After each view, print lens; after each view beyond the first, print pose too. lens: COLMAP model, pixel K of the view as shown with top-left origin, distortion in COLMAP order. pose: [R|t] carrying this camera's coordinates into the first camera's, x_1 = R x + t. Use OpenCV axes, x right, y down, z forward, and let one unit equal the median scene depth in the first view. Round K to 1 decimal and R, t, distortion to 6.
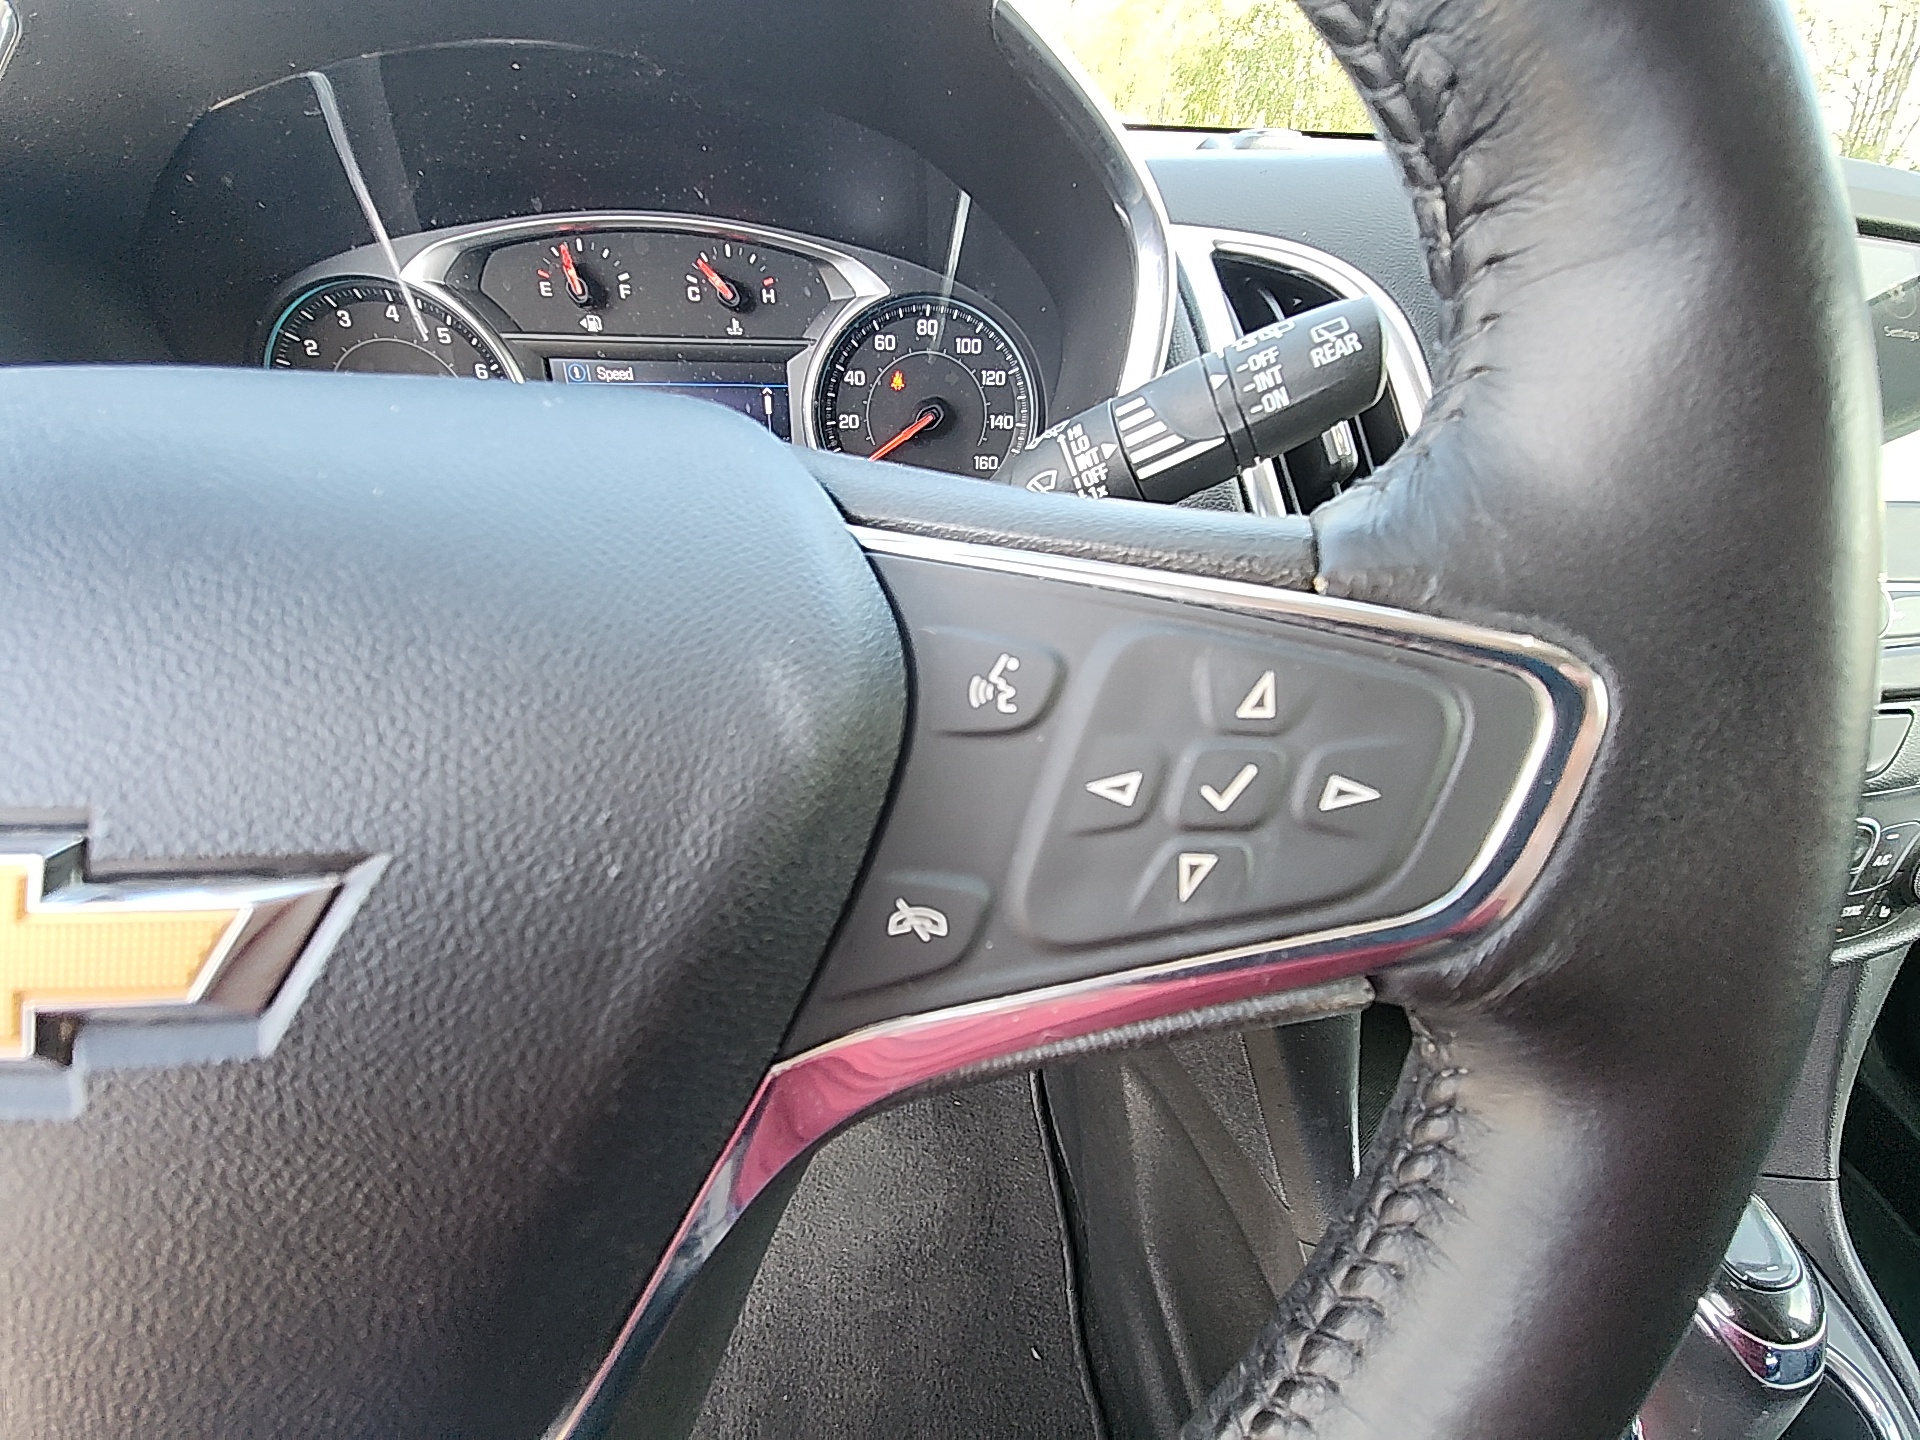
lens RADIAL K [[767.9, 0, 950.8], [0, 767.9, 712.6], [0, 0, 1]] dist [0.012673, -0.010146]
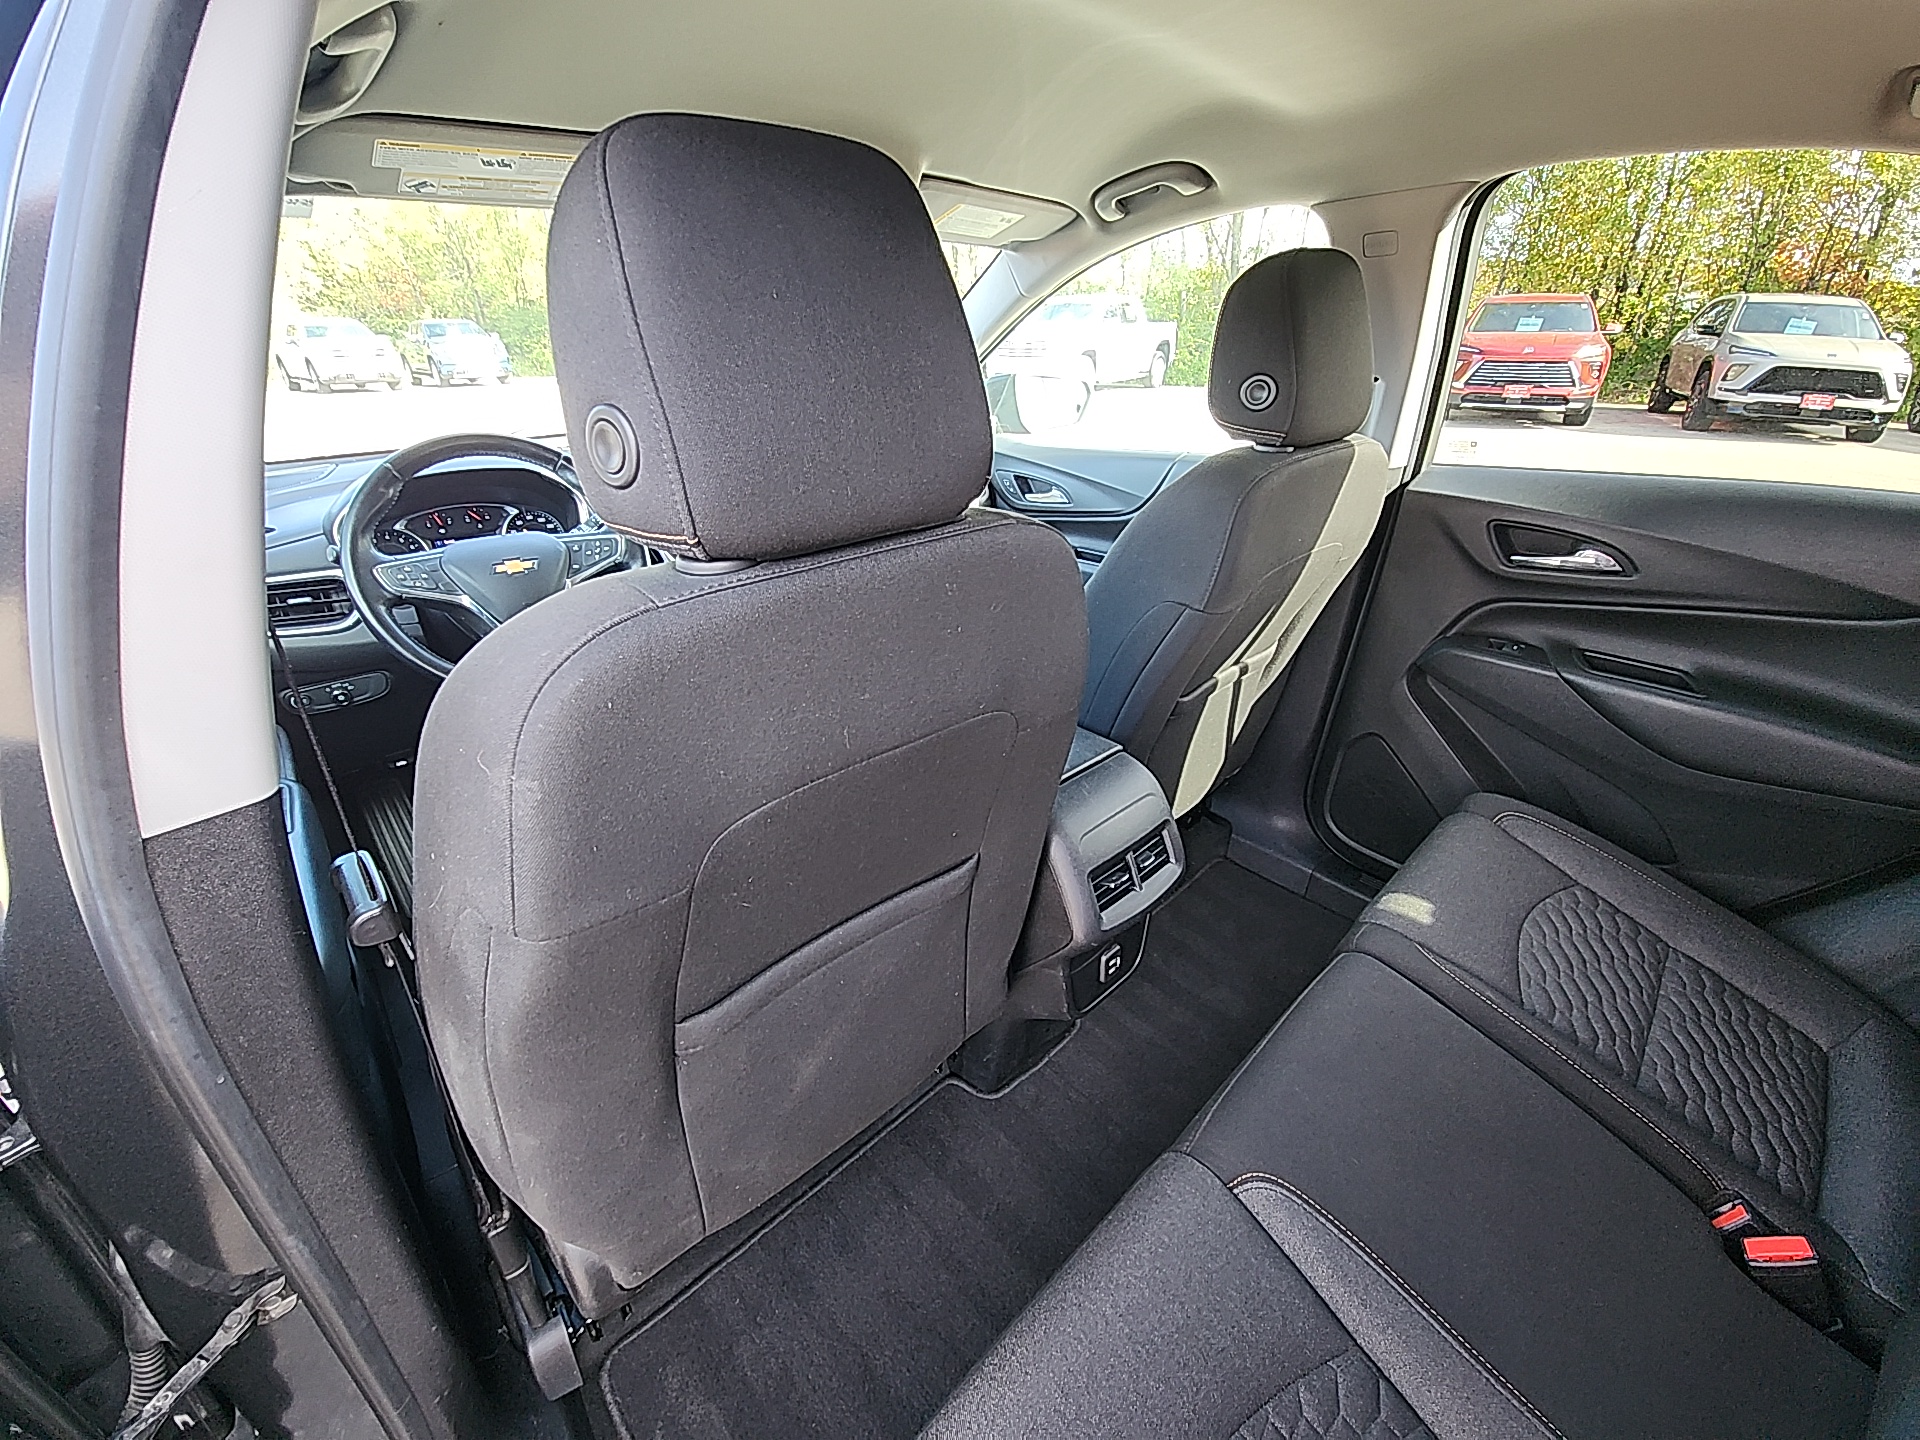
lens RADIAL K [[767.9, 0, 929.0], [0, 767.9, 701.1], [0, 0, 1]] dist [0.012673, -0.010146]
pose [[0.818959, -0.288369, 0.496133, -0.654287], [0.358979, 0.931958, -0.050876, 1.508146], [-0.447705, 0.219767, 0.866754, -3.583937]]
